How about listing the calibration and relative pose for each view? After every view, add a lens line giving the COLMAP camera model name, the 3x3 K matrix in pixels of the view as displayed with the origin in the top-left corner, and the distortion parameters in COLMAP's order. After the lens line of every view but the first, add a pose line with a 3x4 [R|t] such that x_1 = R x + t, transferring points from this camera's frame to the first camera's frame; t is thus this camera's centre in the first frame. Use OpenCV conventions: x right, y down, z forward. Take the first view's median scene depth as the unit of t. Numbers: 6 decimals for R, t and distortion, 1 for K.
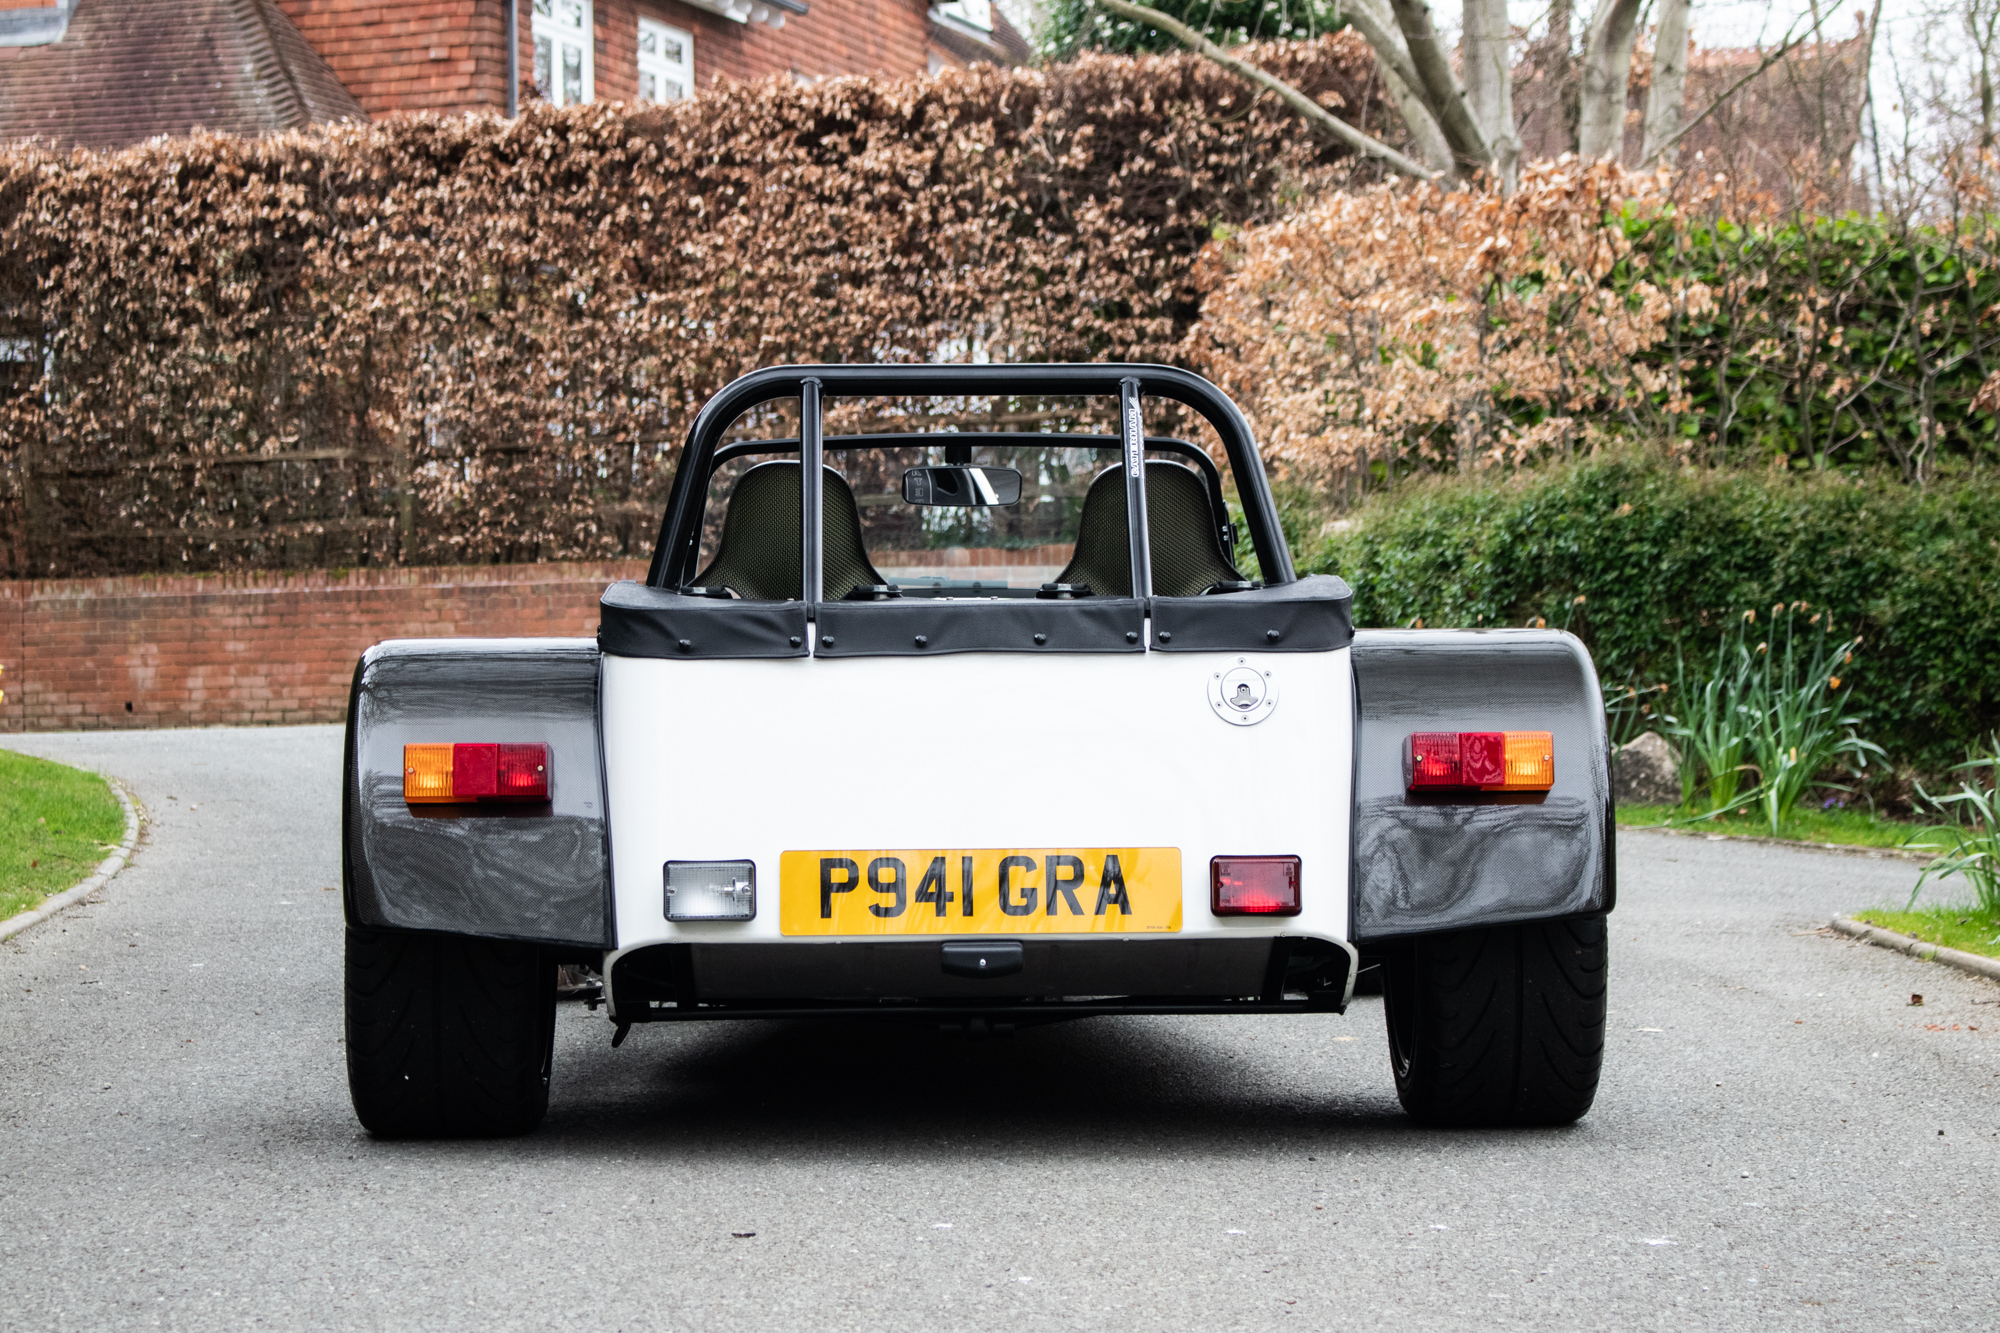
lens RADIAL K [[4764.4, 0, 1003.9], [0, 4764.4, 648.0], [0, 0, 1]] dist [0.018482, 0.253656]
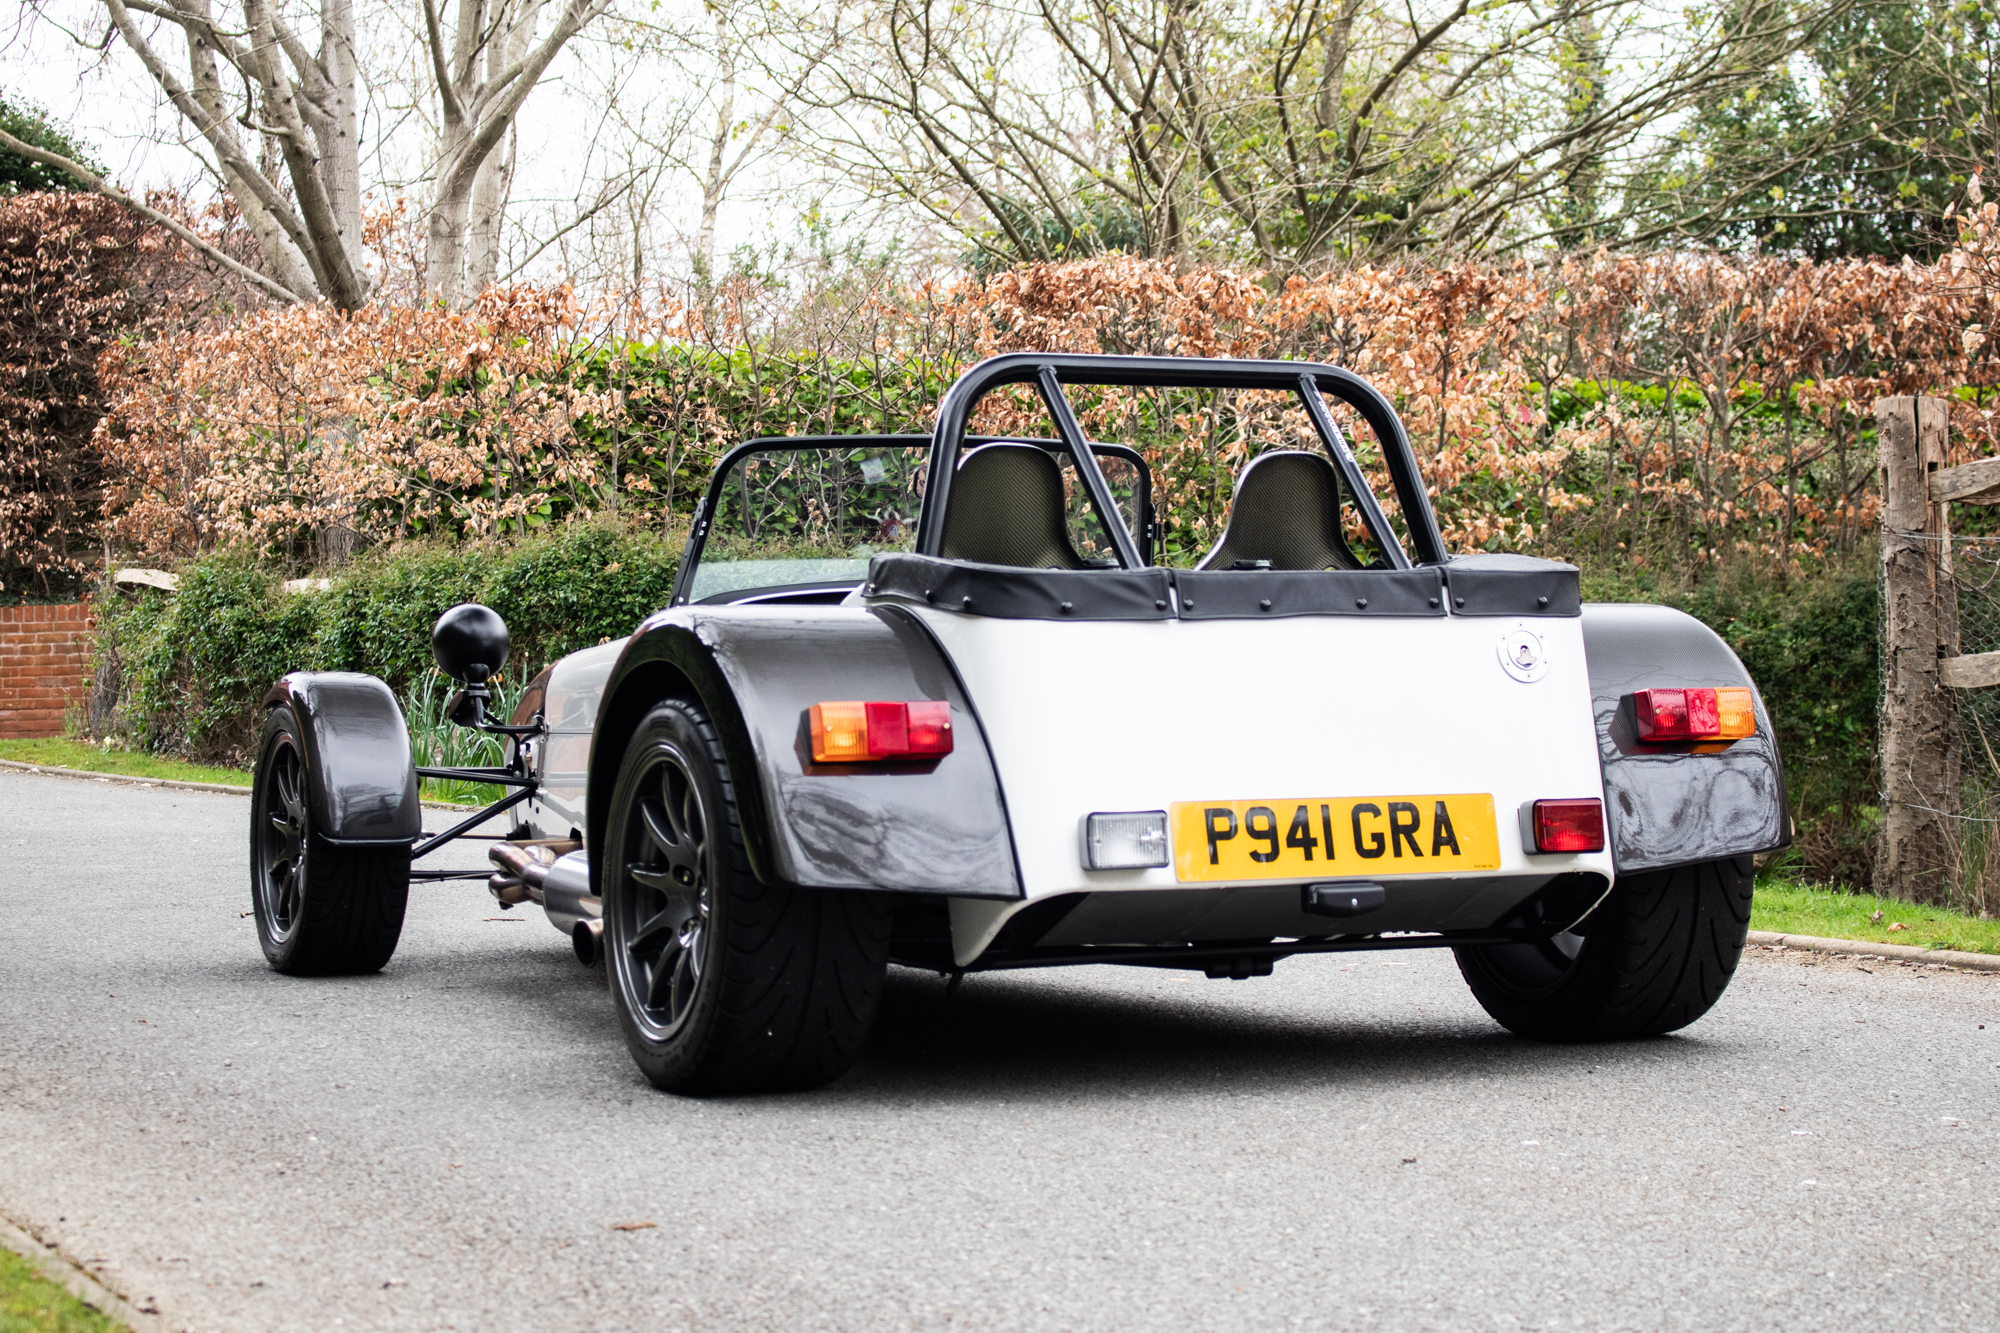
lens RADIAL K [[3675.7, 0, 998.9], [0, 3675.7, 666.4], [0, 0, 1]] dist [-0.015714, 0.020100]
pose [[0.920373, -0.001133, 0.391041, -0.086163], [0.006294, 0.999909, -0.011917, 0.004755], [-0.390992, 0.013429, 0.920296, 0.057469]]
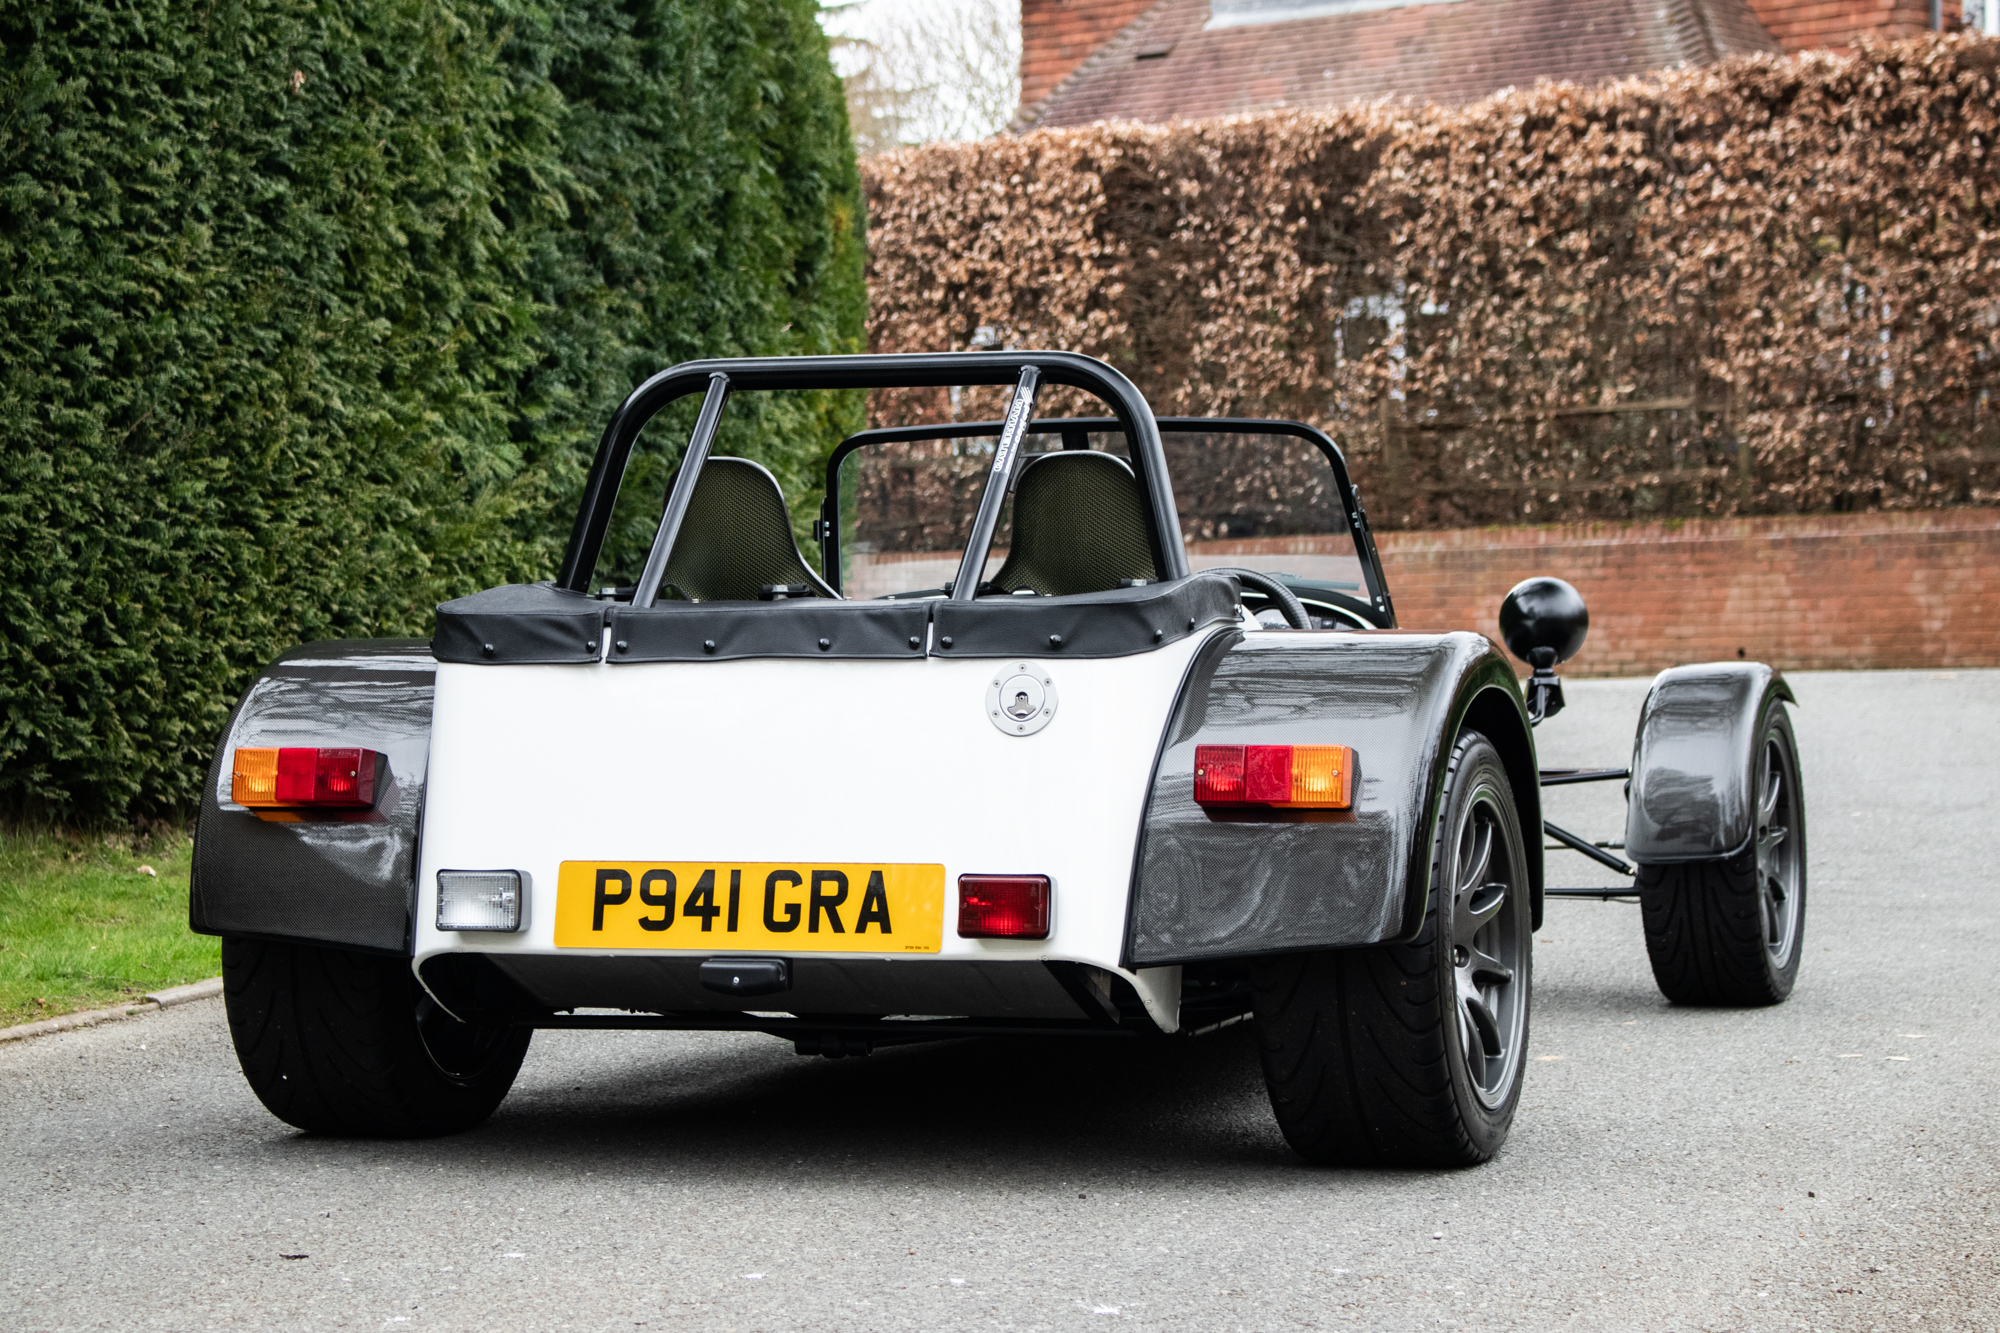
lens RADIAL K [[4764.4, 0, 1003.9], [0, 4764.4, 648.0], [0, 0, 1]] dist [0.018482, 0.253656]
pose [[0.936978, 0.001025, -0.349386, 0.082253], [0.003515, 0.999917, 0.012360, -0.002815], [0.349370, -0.012809, 0.936897, 0.024533]]
